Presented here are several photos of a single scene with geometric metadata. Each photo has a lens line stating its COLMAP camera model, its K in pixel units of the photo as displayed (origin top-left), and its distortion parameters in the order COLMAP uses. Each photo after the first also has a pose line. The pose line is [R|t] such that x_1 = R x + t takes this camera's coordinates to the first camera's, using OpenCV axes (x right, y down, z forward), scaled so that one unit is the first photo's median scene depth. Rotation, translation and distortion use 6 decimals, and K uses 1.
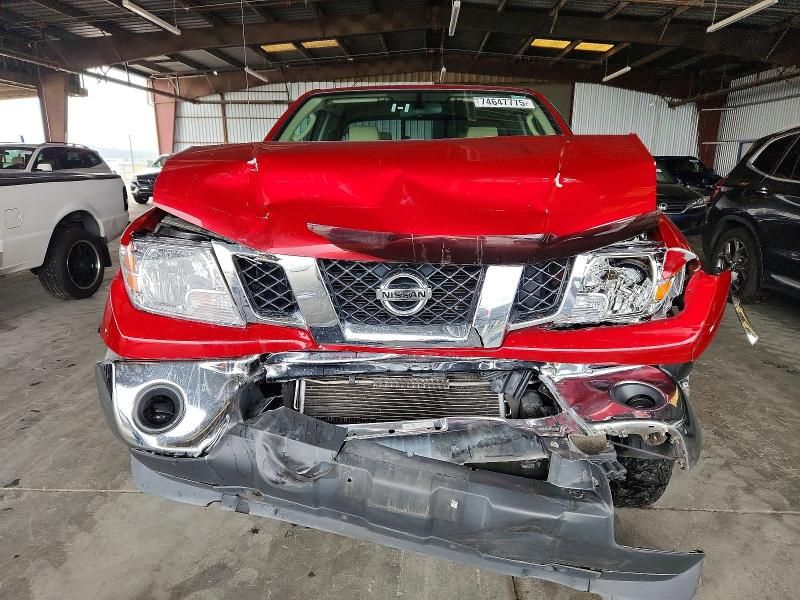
lens RADIAL K [[532.6, 0, 400.0], [0, 532.6, 300.0], [0, 0, 1]] dist [0.024254, -0.000841]
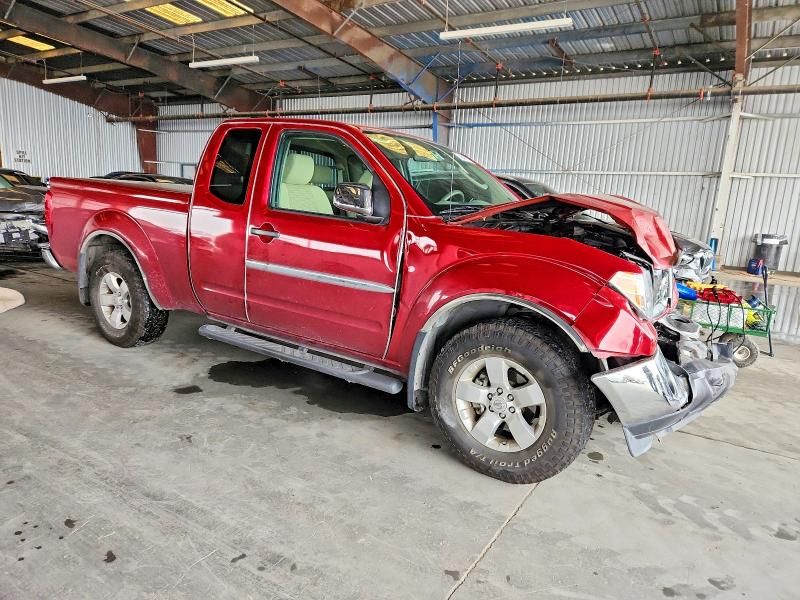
lens RADIAL K [[532.6, 0, 400.0], [0, 532.6, 300.0], [0, 0, 1]] dist [0.024254, -0.000841]
pose [[0.505012, -0.135825, 0.852358, -0.196332], [0.154242, 0.985846, 0.065710, -0.021853], [-0.849218, 0.098285, 0.518814, 0.080969]]
